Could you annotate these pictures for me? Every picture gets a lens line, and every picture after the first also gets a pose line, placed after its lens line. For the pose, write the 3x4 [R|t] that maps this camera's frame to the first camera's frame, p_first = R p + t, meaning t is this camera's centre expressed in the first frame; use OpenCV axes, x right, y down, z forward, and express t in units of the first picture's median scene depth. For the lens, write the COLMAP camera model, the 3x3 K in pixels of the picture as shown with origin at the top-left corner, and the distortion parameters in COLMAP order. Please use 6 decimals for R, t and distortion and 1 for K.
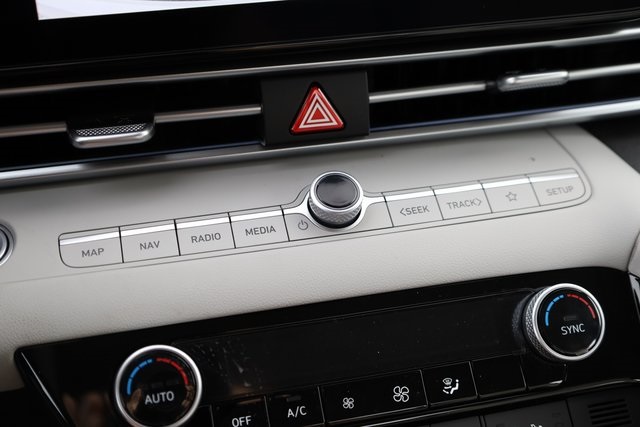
lens RADIAL K [[911.1, 0, 320.0], [0, 911.1, 213.5], [0, 0, 1]] dist [0.009481, 0.028981]
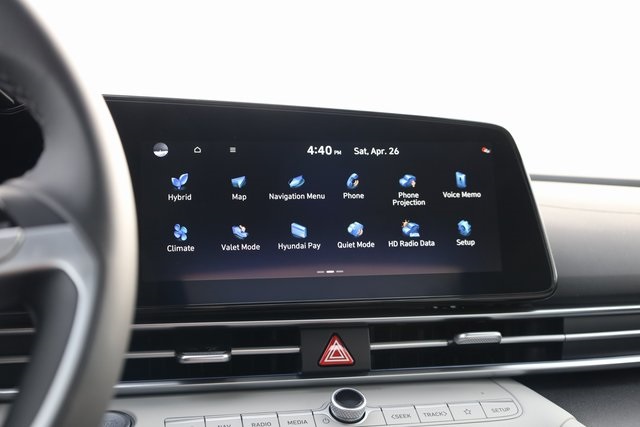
lens RADIAL K [[911.1, 0, 320.0], [0, 911.1, 213.5], [0, 0, 1]] dist [0.009481, 0.028981]
pose [[0.999755, 0.015948, -0.015371, -0.010456], [-0.021128, 0.894924, -0.445718, 0.360085], [0.006648, 0.445933, 0.895041, -0.467785]]
